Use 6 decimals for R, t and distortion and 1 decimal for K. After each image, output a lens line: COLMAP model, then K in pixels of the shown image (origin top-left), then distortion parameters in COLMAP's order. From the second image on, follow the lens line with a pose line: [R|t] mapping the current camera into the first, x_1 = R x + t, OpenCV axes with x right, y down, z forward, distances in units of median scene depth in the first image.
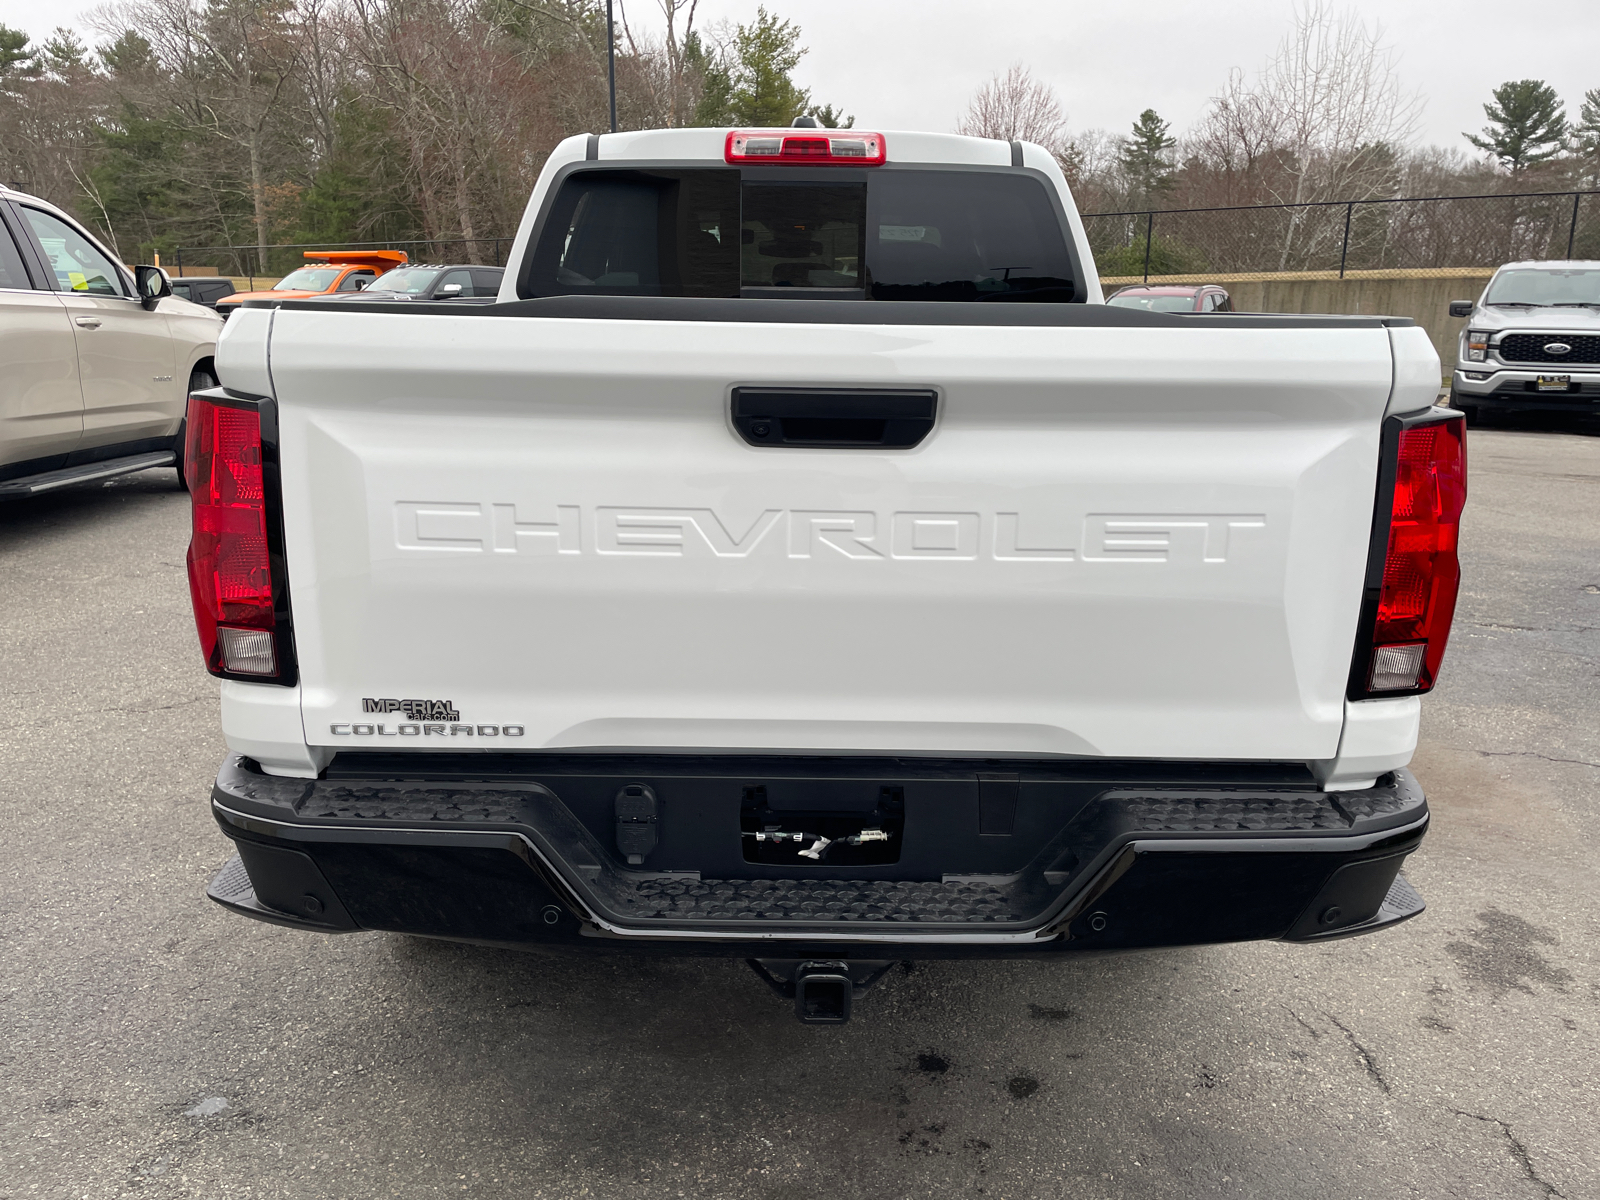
lens RADIAL K [[1205.8, 0, 778.2], [0, 1205.8, 602.2], [0, 0, 1]] dist [0.078392, -0.096224]
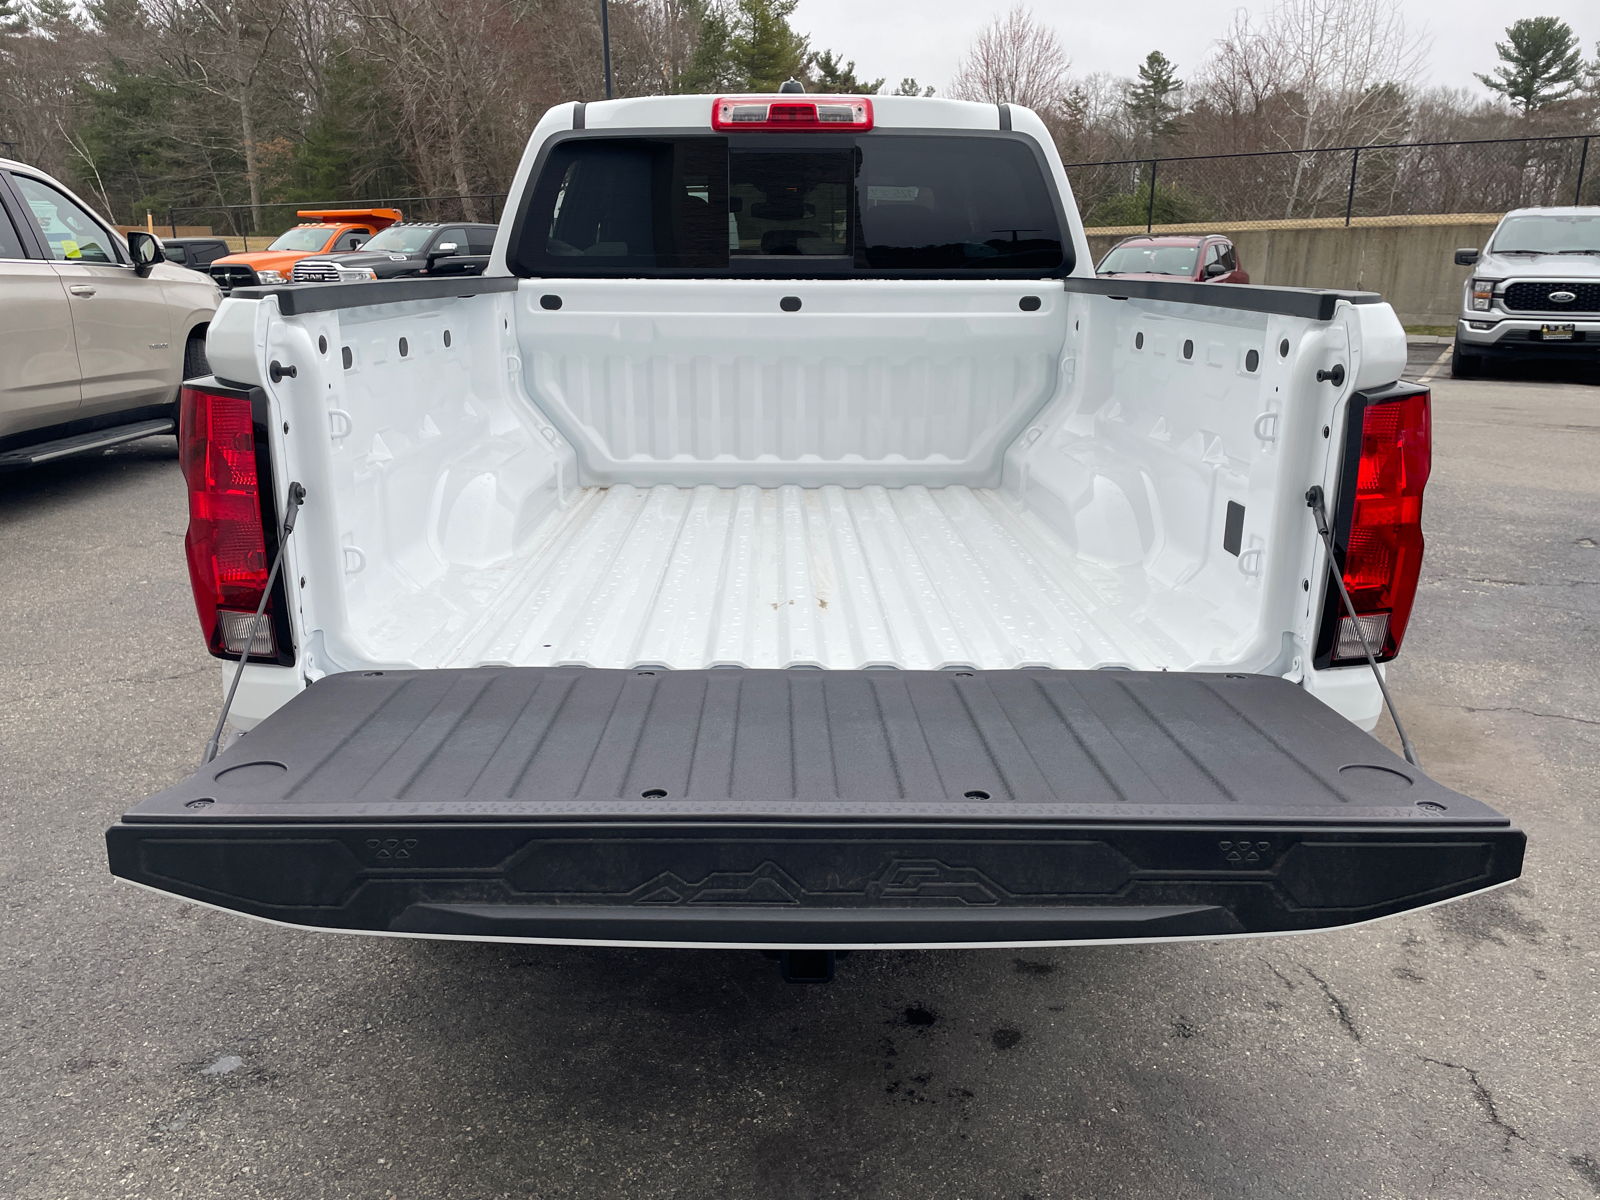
lens RADIAL K [[1205.8, 0, 778.6], [0, 1205.8, 612.7], [0, 0, 1]] dist [0.078392, -0.096224]
pose [[0.999936, -0.010737, -0.003498, 0.009940], [0.010881, 0.998967, 0.044117, -0.009210], [0.003021, -0.044152, 0.999020, -0.015328]]
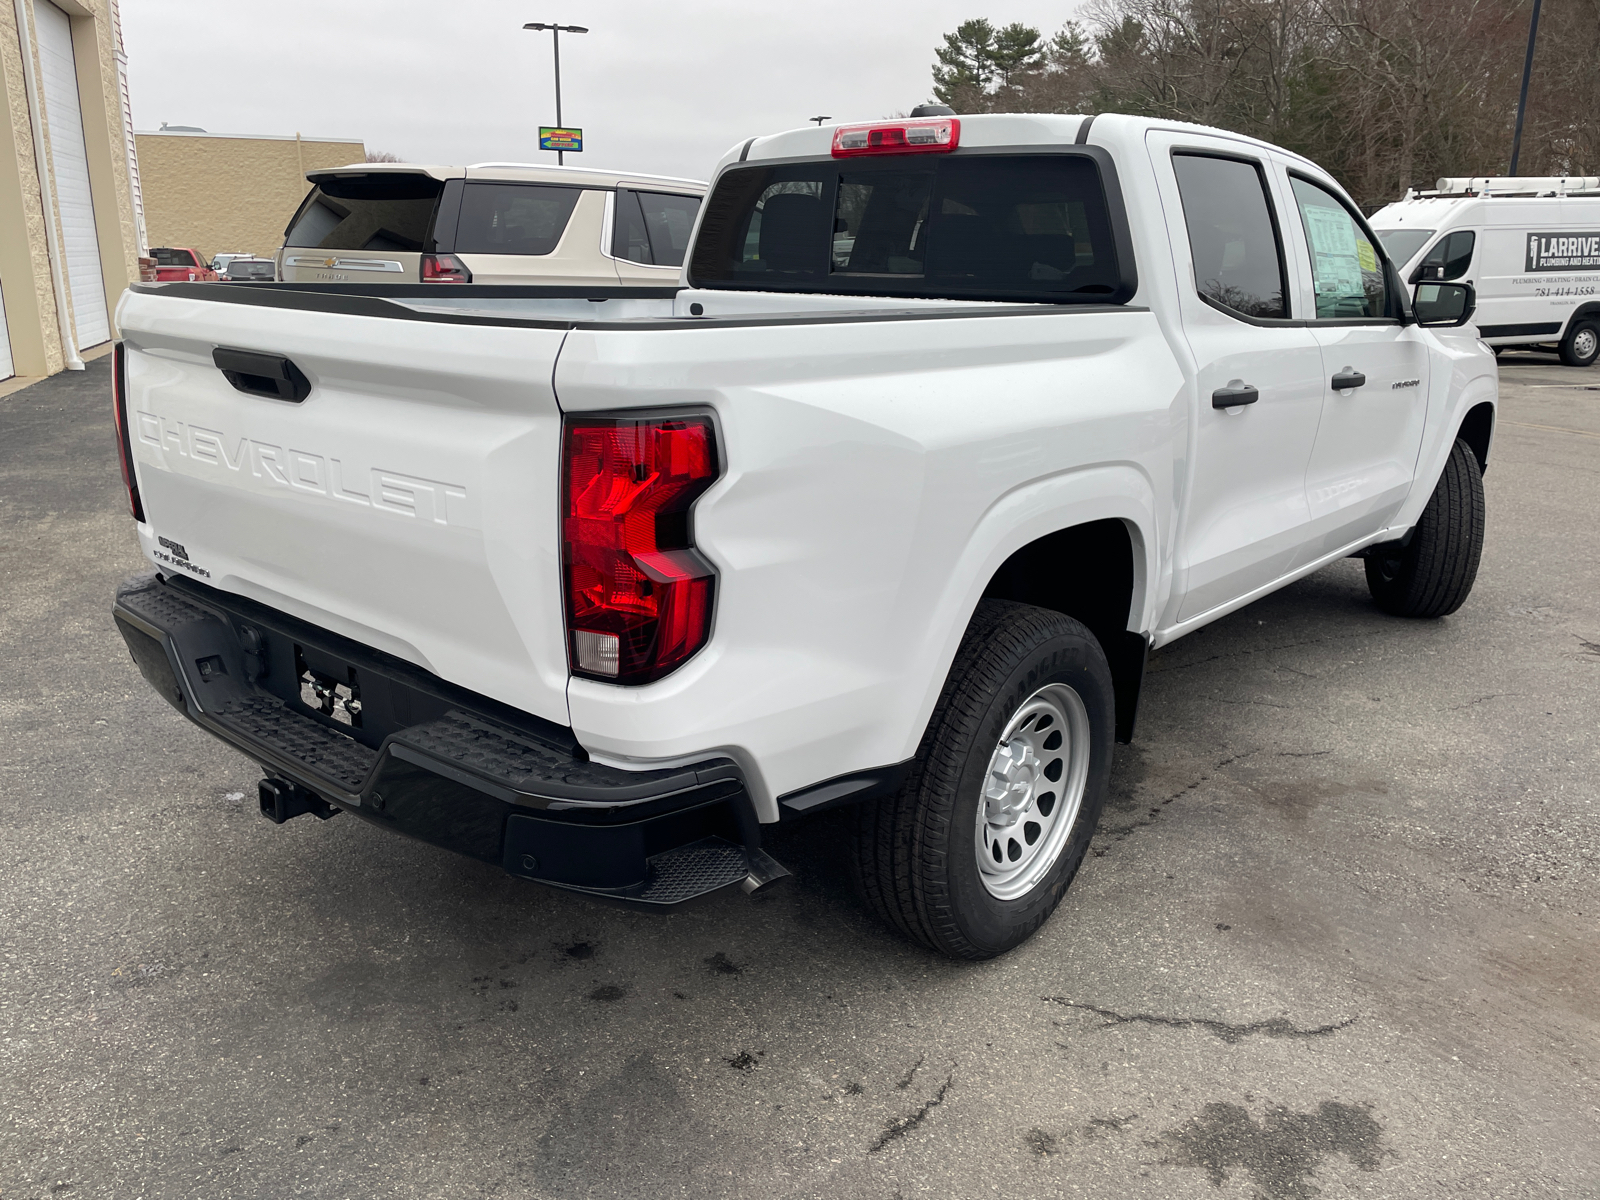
lens RADIAL K [[1205.8, 0, 780.0], [0, 1205.8, 607.1], [0, 0, 1]] dist [0.078392, -0.096224]
pose [[0.750112, 0.184774, -0.634973, 0.682479], [-0.168194, 0.981904, 0.087037, -0.055144], [0.639565, 0.041511, 0.767616, 0.158590]]
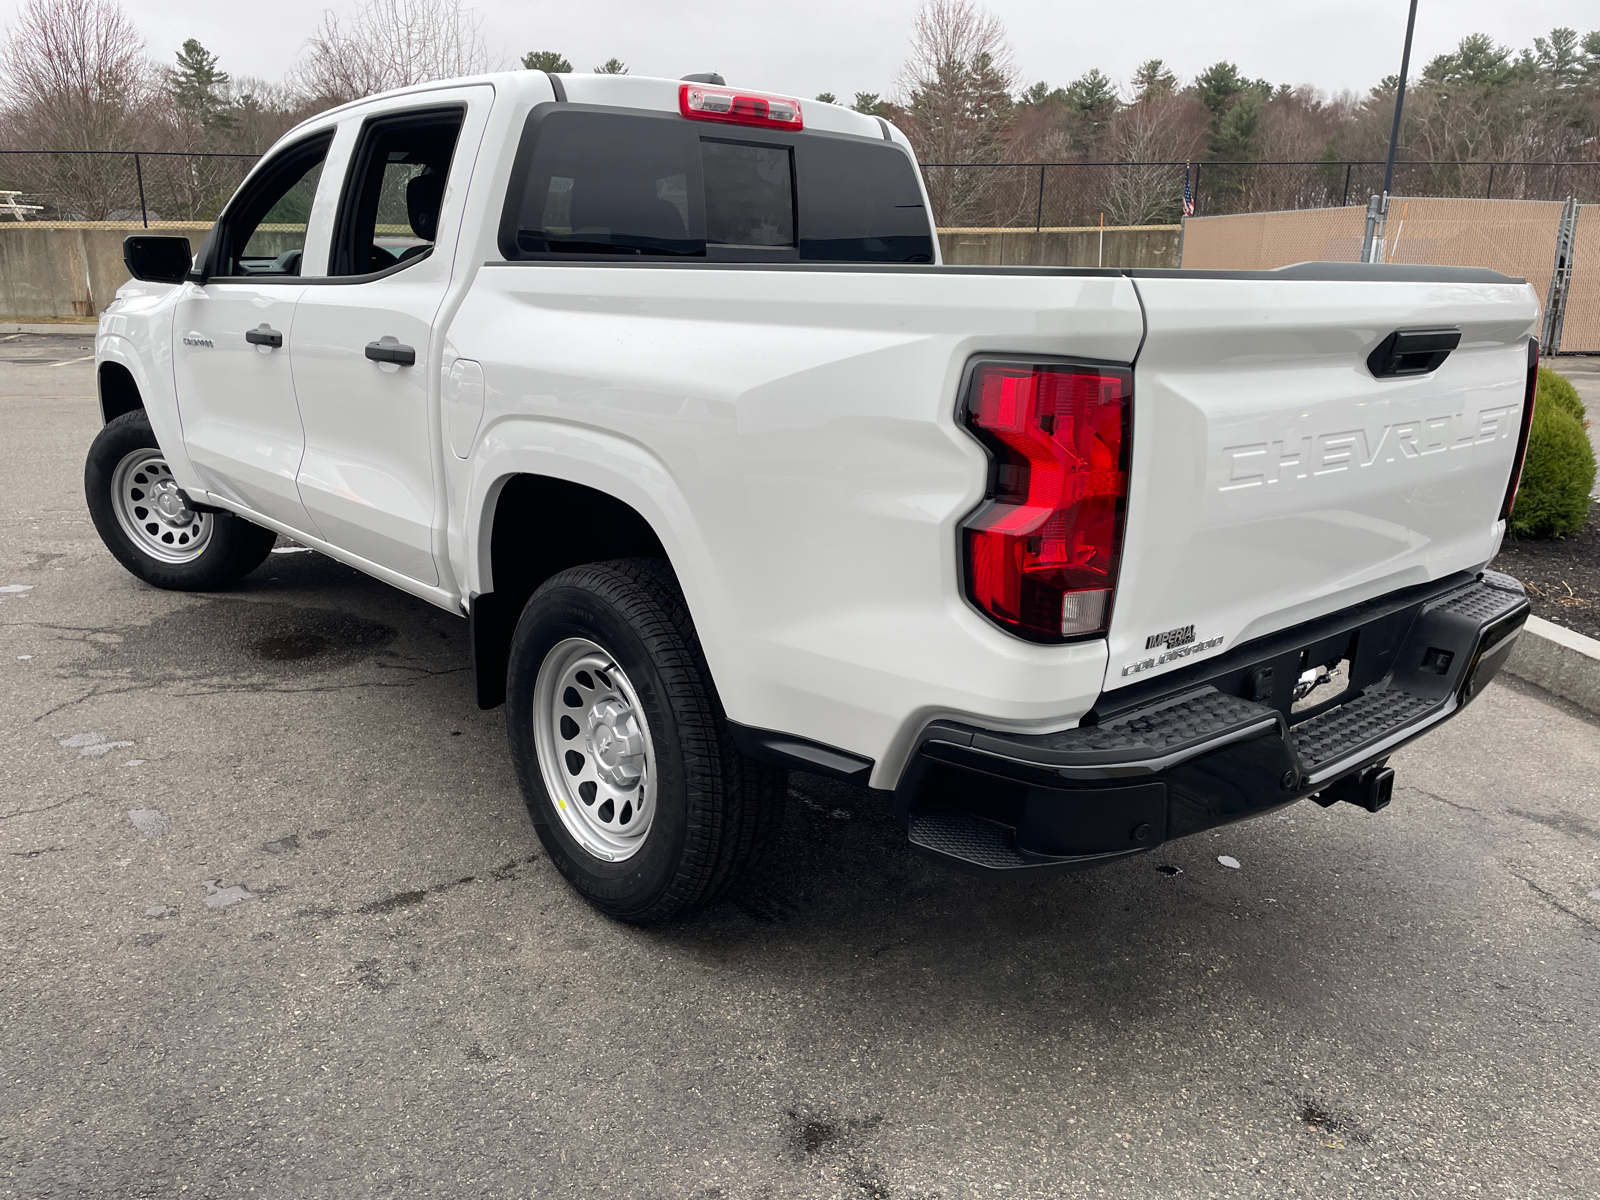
lens RADIAL K [[1205.8, 0, 784.1], [0, 1205.8, 611.4], [0, 0, 1]] dist [0.078392, -0.096224]
pose [[0.760849, -0.177628, 0.624145, -0.667861], [0.148568, 0.983943, 0.098916, -0.052240], [-0.631694, 0.017468, 0.775021, 0.192652]]
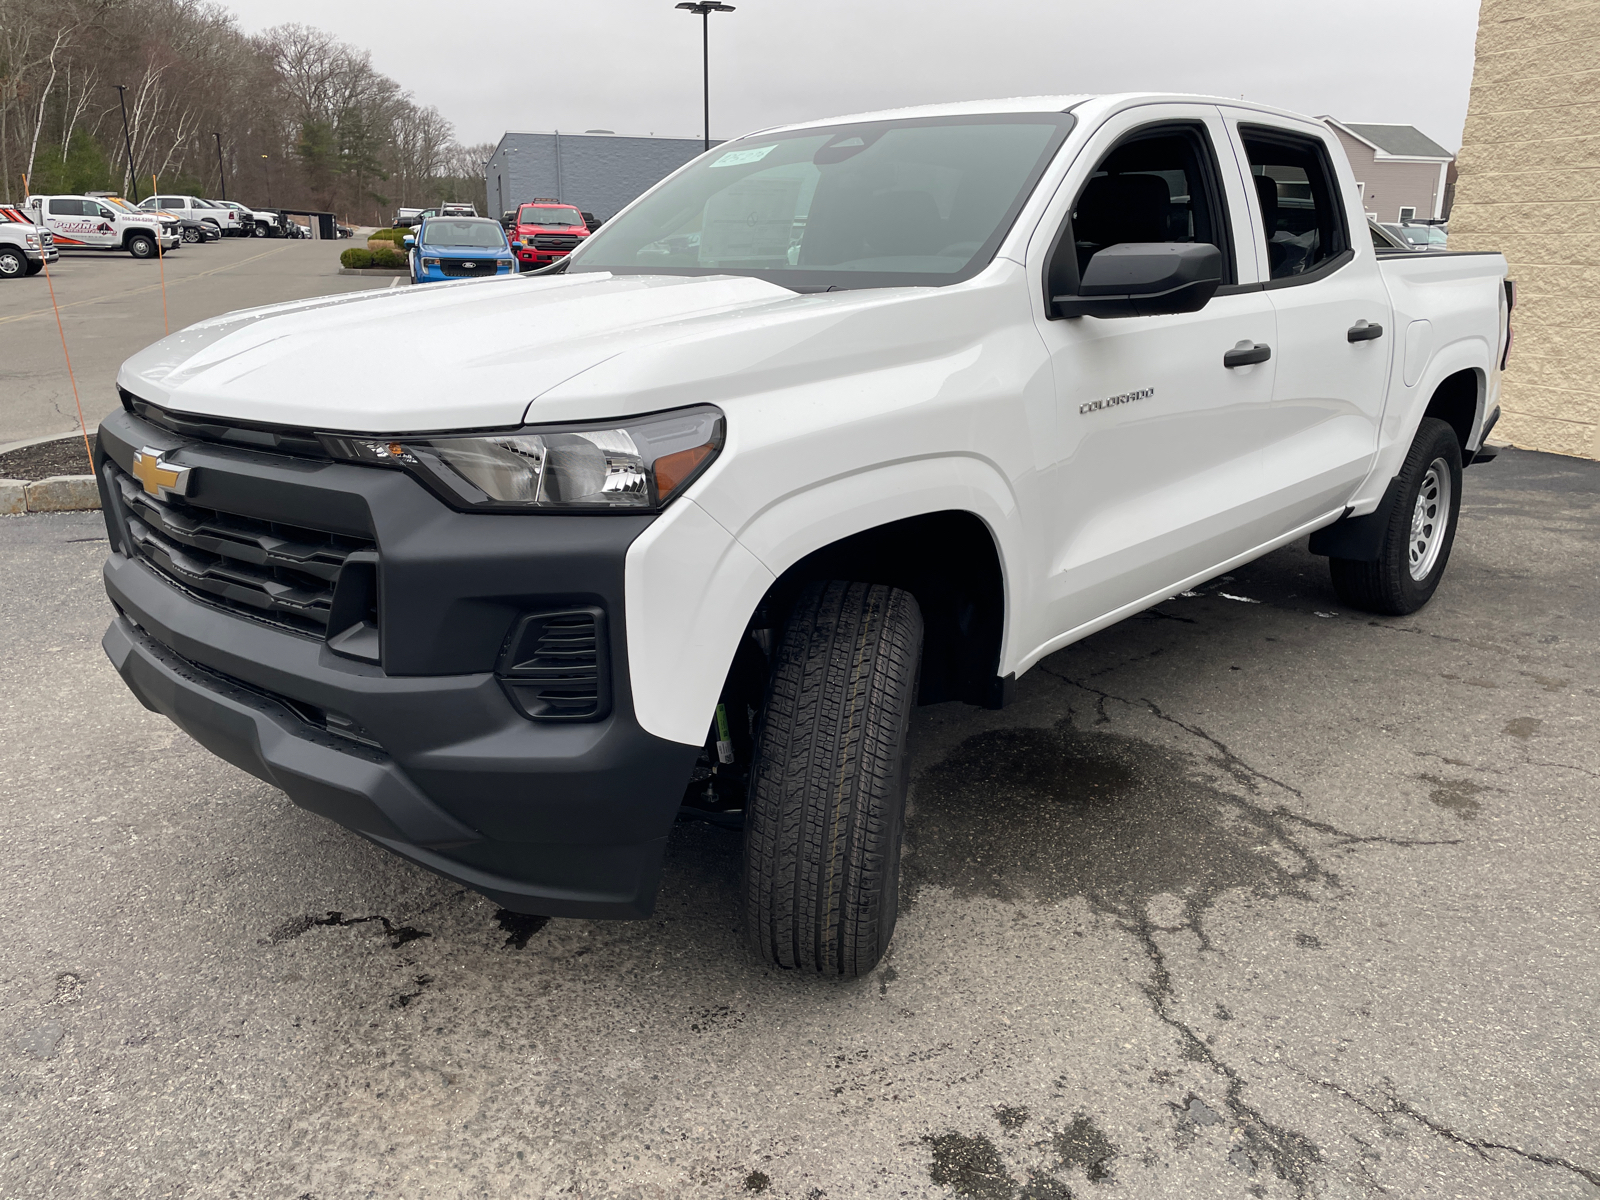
lens RADIAL K [[1205.8, 0, 782.1], [0, 1205.8, 580.5], [0, 0, 1]] dist [0.078392, -0.096224]
pose [[-0.721237, -0.199979, 0.663193, -0.710888], [0.156624, 0.885543, 0.437358, -0.612913], [-0.674749, 0.419311, -0.607366, 2.379455]]
